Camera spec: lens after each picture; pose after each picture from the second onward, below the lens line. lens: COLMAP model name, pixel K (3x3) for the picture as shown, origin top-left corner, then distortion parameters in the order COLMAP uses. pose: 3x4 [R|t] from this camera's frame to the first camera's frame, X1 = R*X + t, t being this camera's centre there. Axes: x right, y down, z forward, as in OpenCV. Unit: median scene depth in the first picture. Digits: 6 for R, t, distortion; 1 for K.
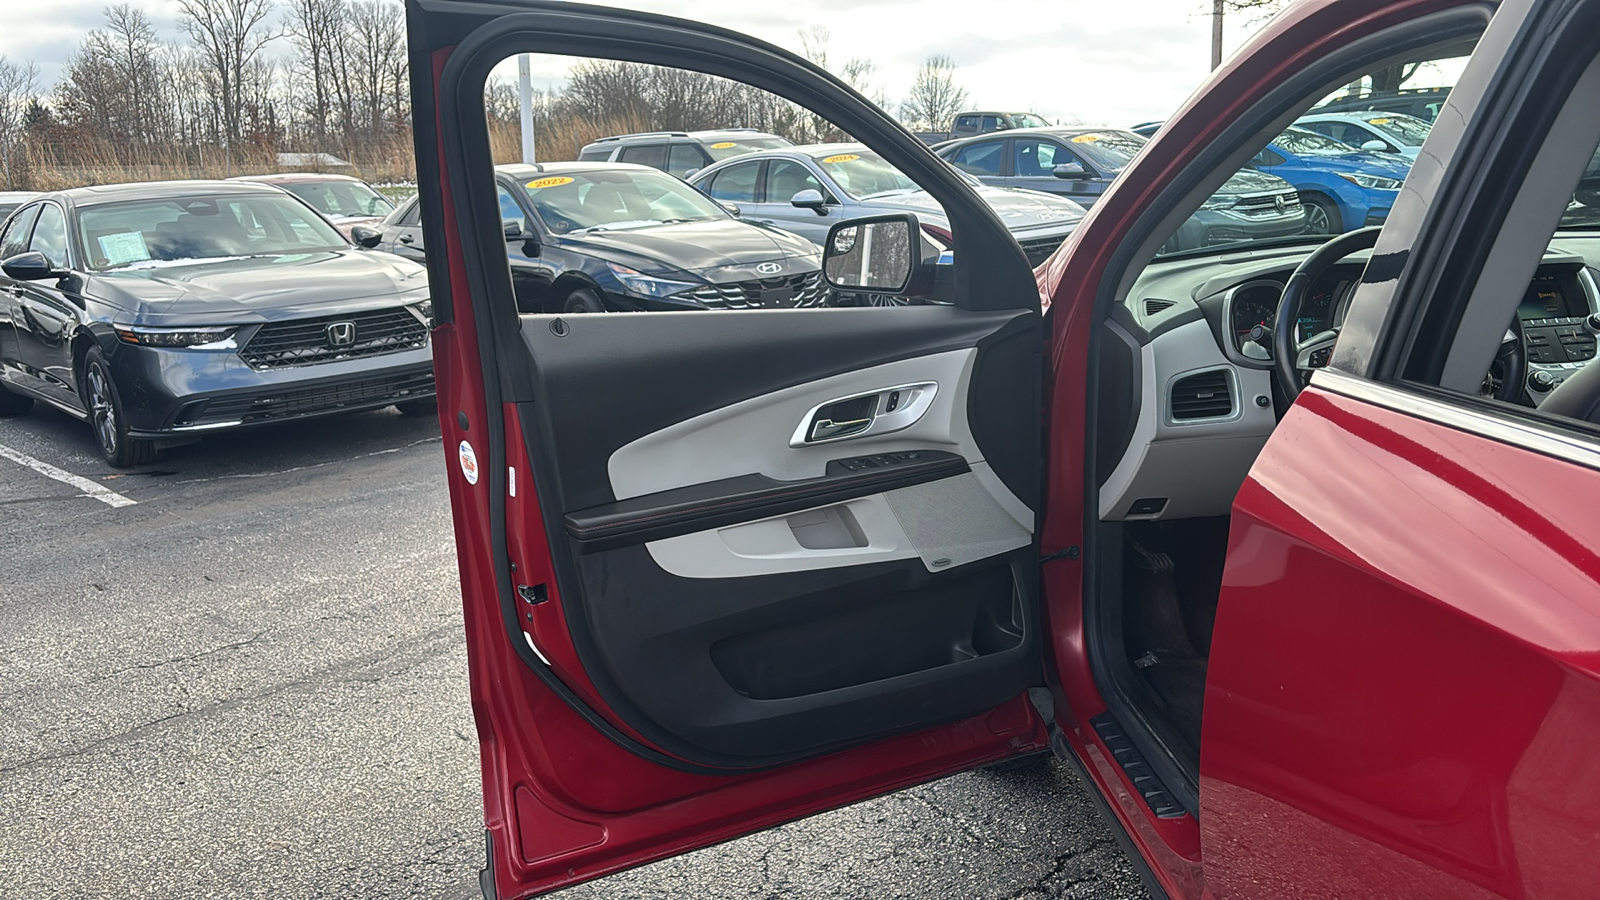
lens RADIAL K [[1391.3, 0, 781.9], [0, 1391.3, 445.2], [0, 0, 1]] dist [0.022169, -0.003788]
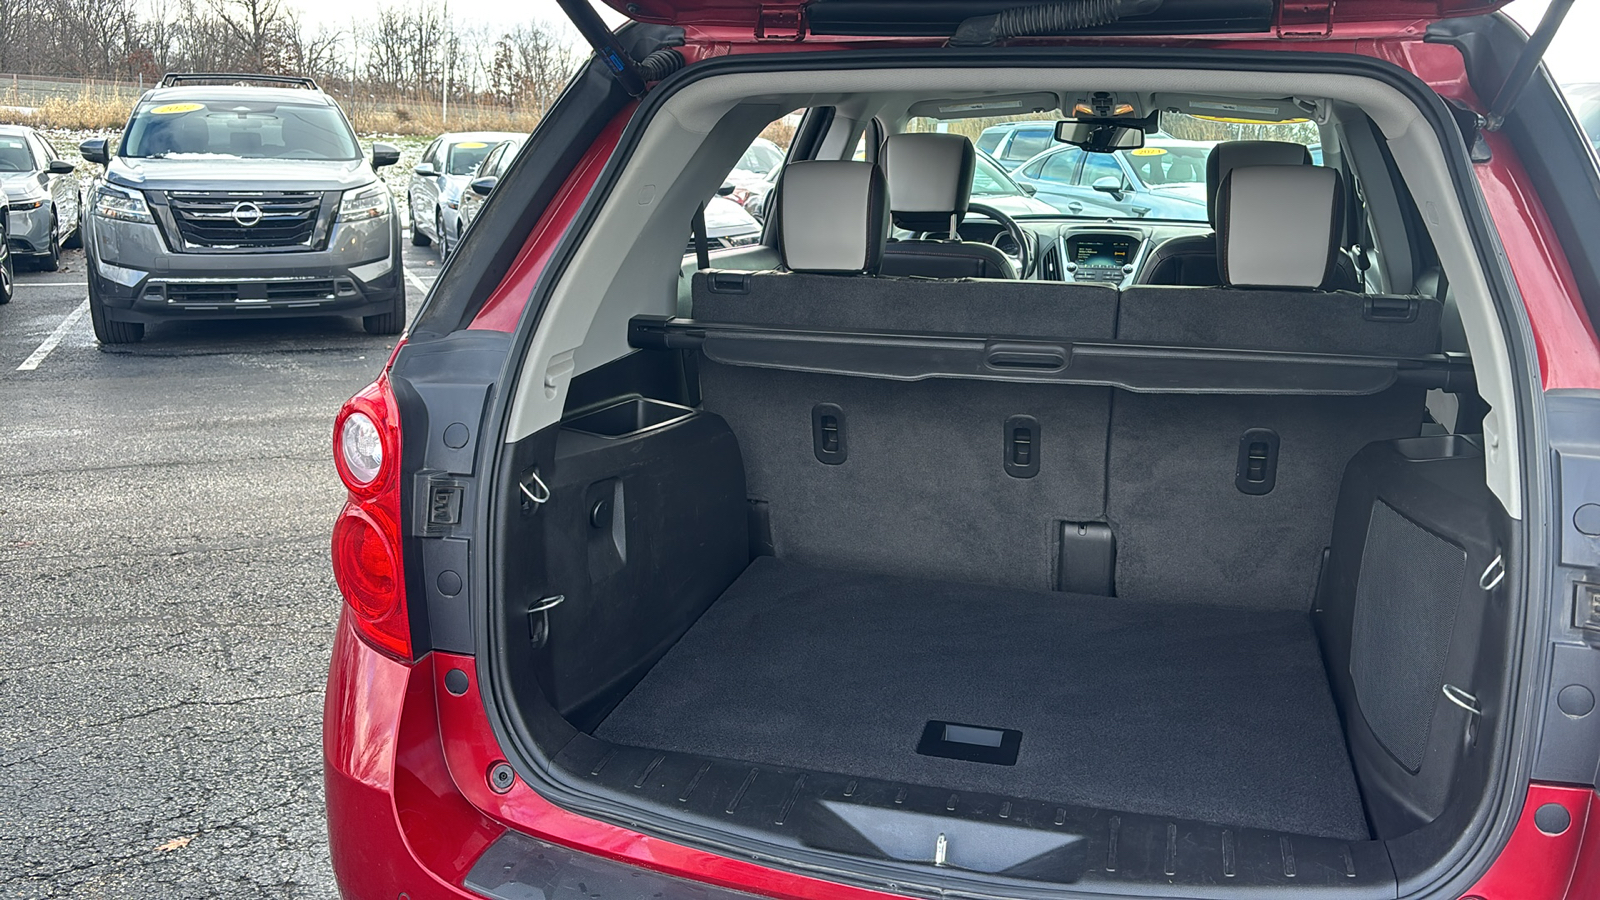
lens RADIAL K [[1368.6, 0, 798.7], [0, 1368.6, 441.5], [0, 0, 1]] dist [0.094014, -0.222032]
pose [[0.941188, 0.136474, -0.309095, 0.160333], [-0.131055, 0.990634, 0.038332, 0.024394], [0.311431, 0.004431, 0.950258, -0.165631]]
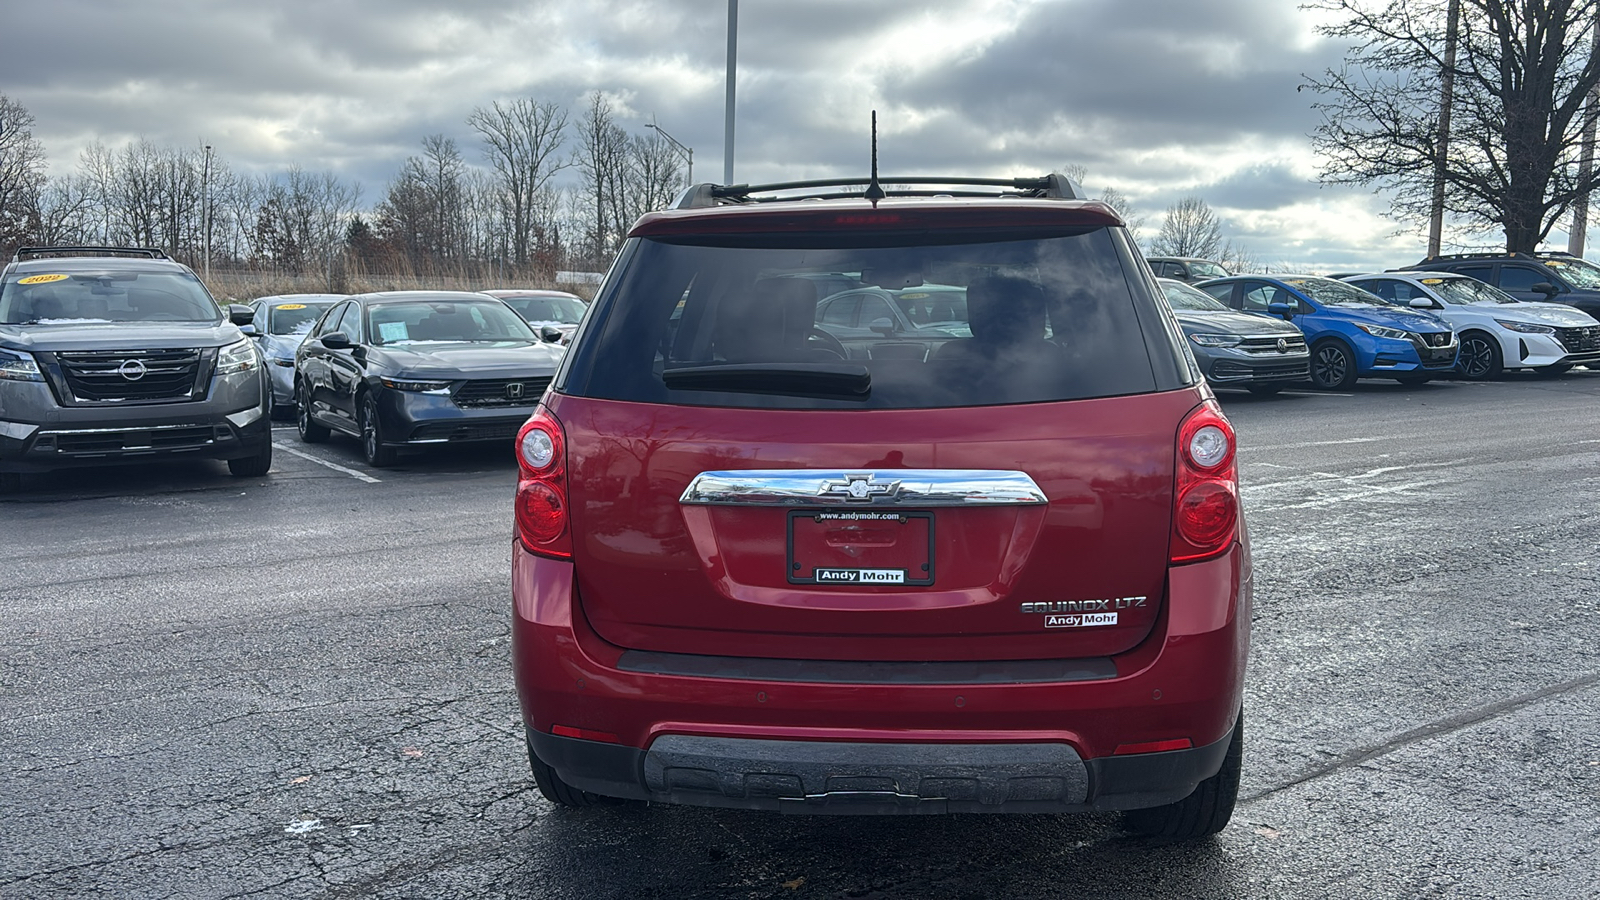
lens RADIAL K [[1391.3, 0, 781.9], [0, 1391.3, 445.2], [0, 0, 1]] dist [0.022169, -0.003788]
pose [[0.982205, 0.060122, -0.177932, 0.167763], [-0.075926, 0.993621, -0.083382, 0.056945], [0.171783, 0.095408, 0.980504, -0.307780]]
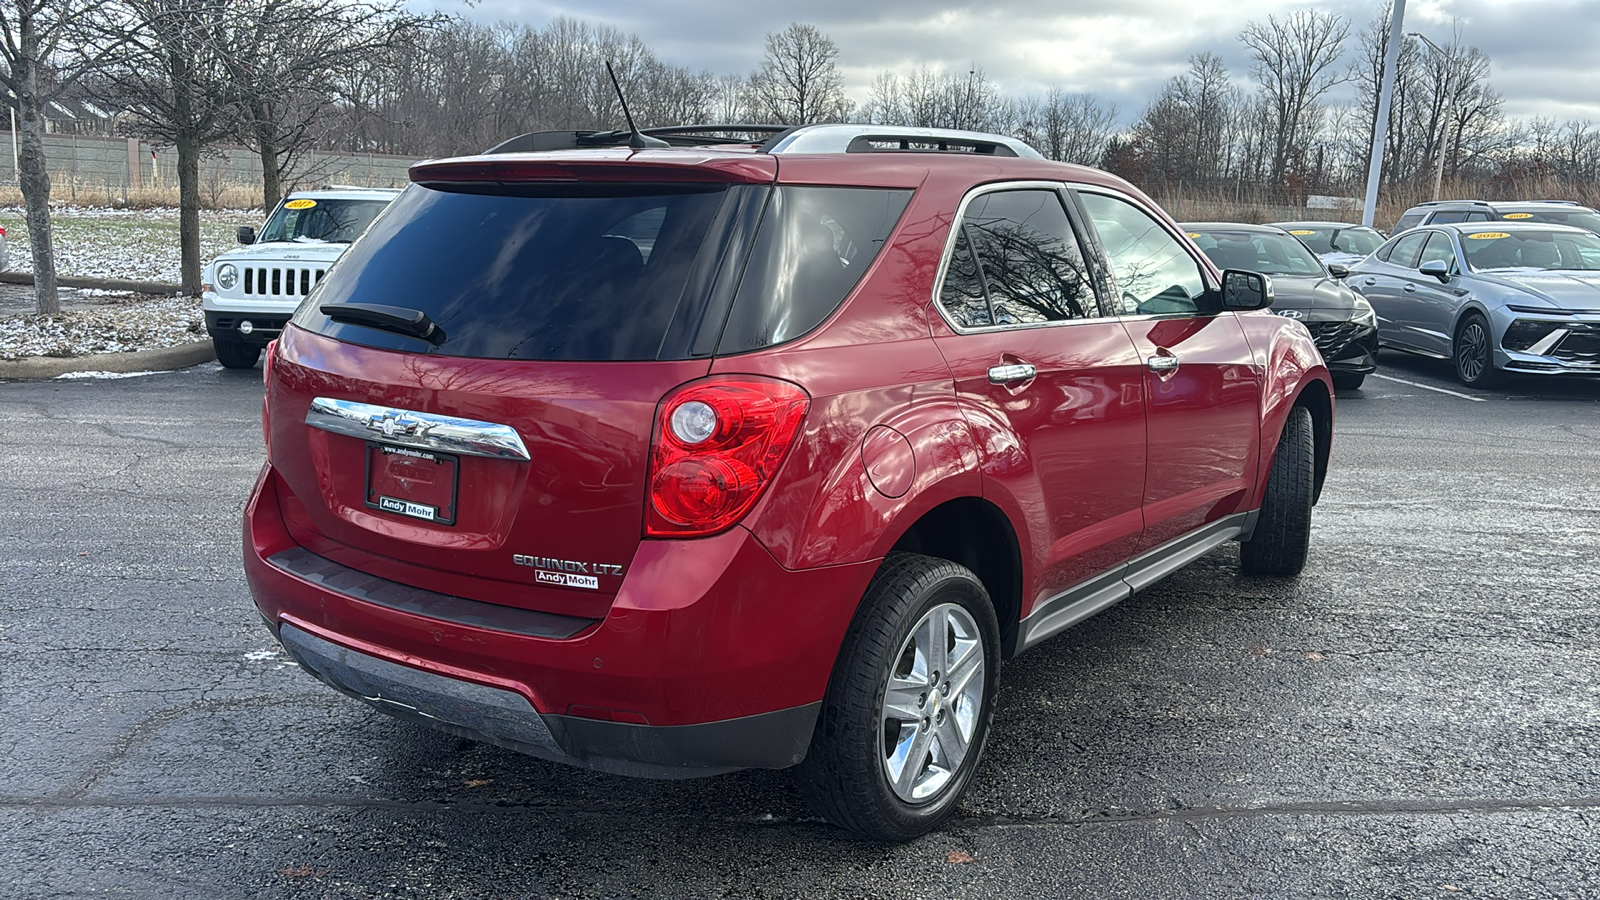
lens RADIAL K [[1375.5, 0, 820.0], [0, 1375.5, 456.3], [0, 0, 1]] dist [0.113148, -0.211366]
pose [[0.764795, 0.176039, -0.619757, 0.376299], [-0.187641, 0.981106, 0.047125, 0.018673], [0.616344, 0.080251, 0.783377, -0.215912]]
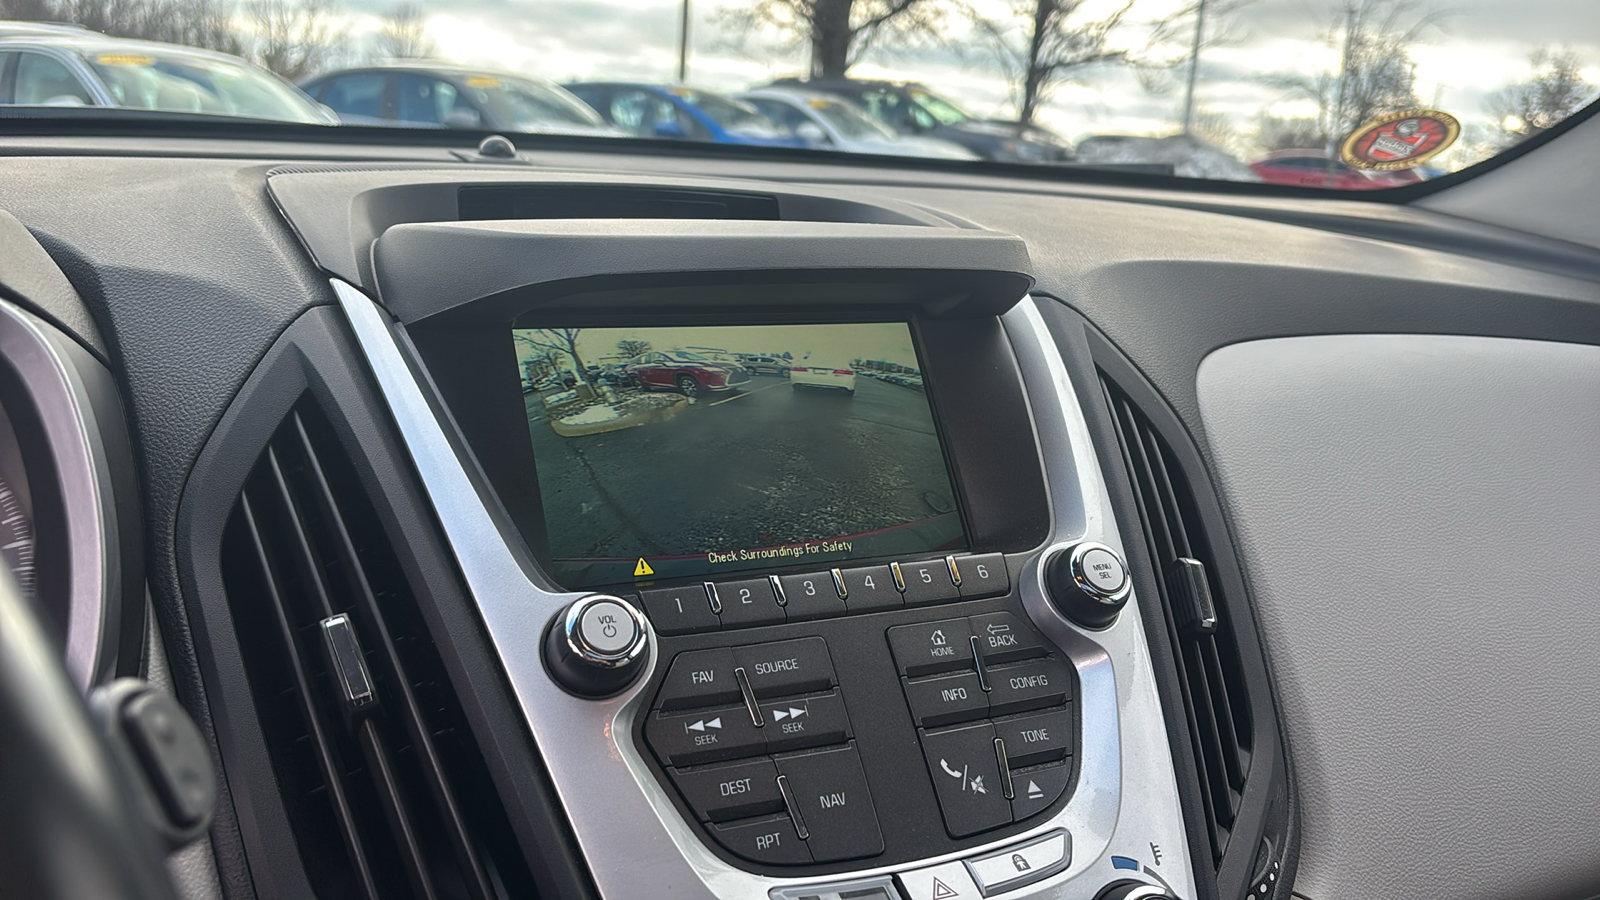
lens RADIAL K [[1391.3, 0, 781.9], [0, 1391.3, 445.2], [0, 0, 1]] dist [0.022169, -0.003788]
pose [[0.933785, 0.014364, 0.357547, 0.100047], [-0.022142, 0.999599, 0.017670, -0.023288], [-0.357150, -0.024416, 0.933728, 0.176430]]
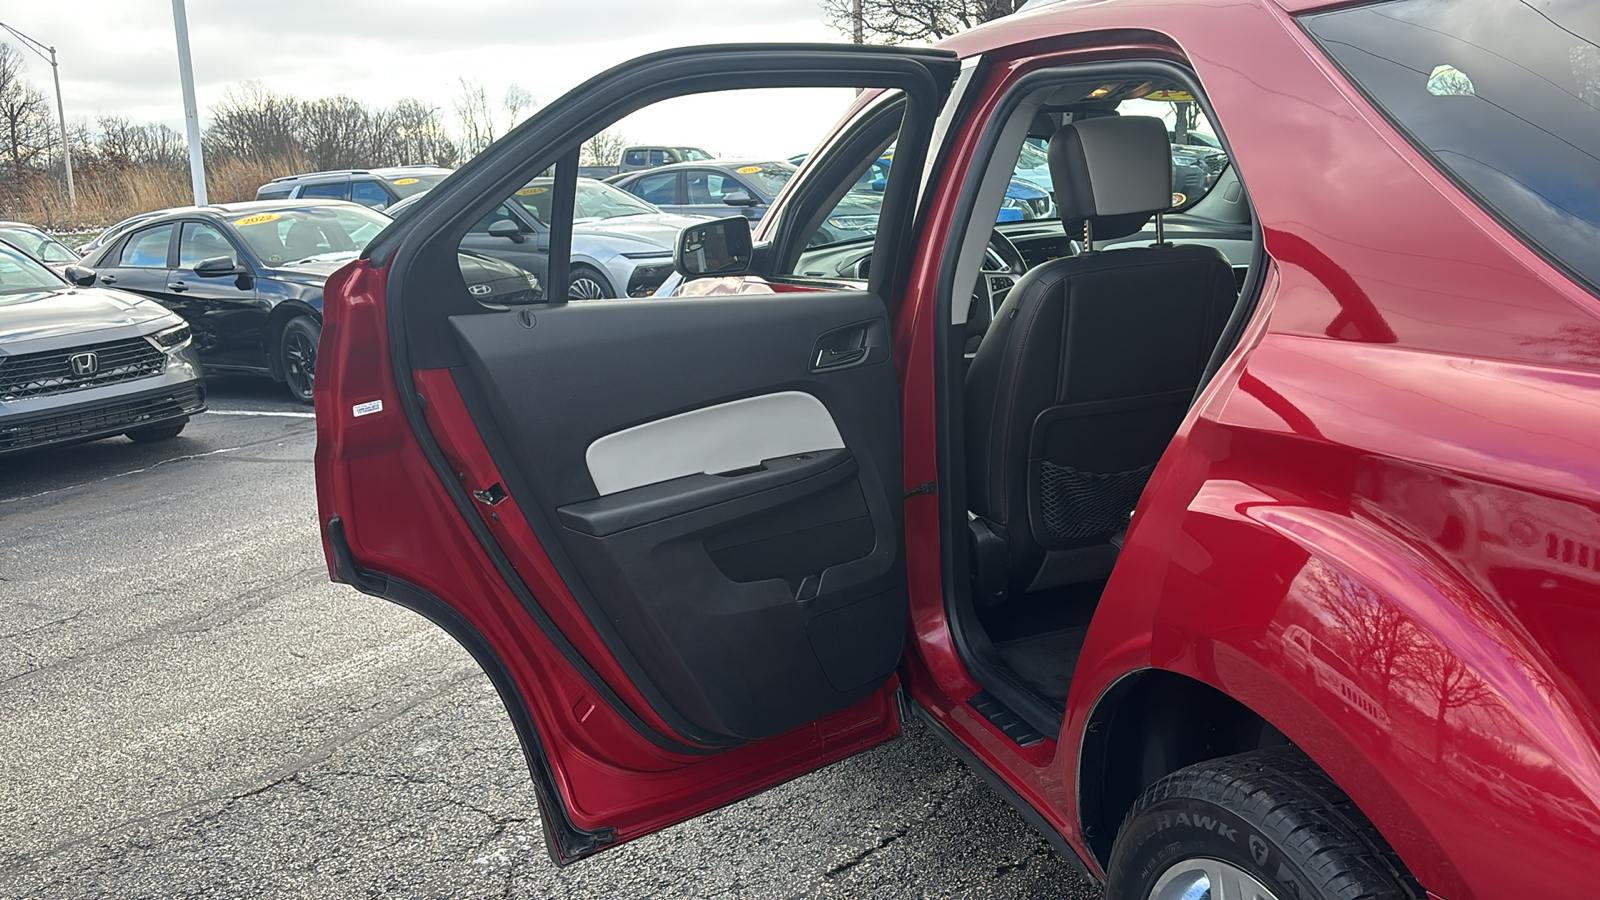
lens RADIAL K [[1391.3, 0, 781.9], [0, 1391.3, 445.2], [0, 0, 1]] dist [0.022169, -0.003788]
pose [[0.972502, -0.067692, 0.222840, -0.024237], [0.072896, 0.997224, -0.015202, 0.023421], [-0.221192, 0.031028, 0.974737, -0.100255]]
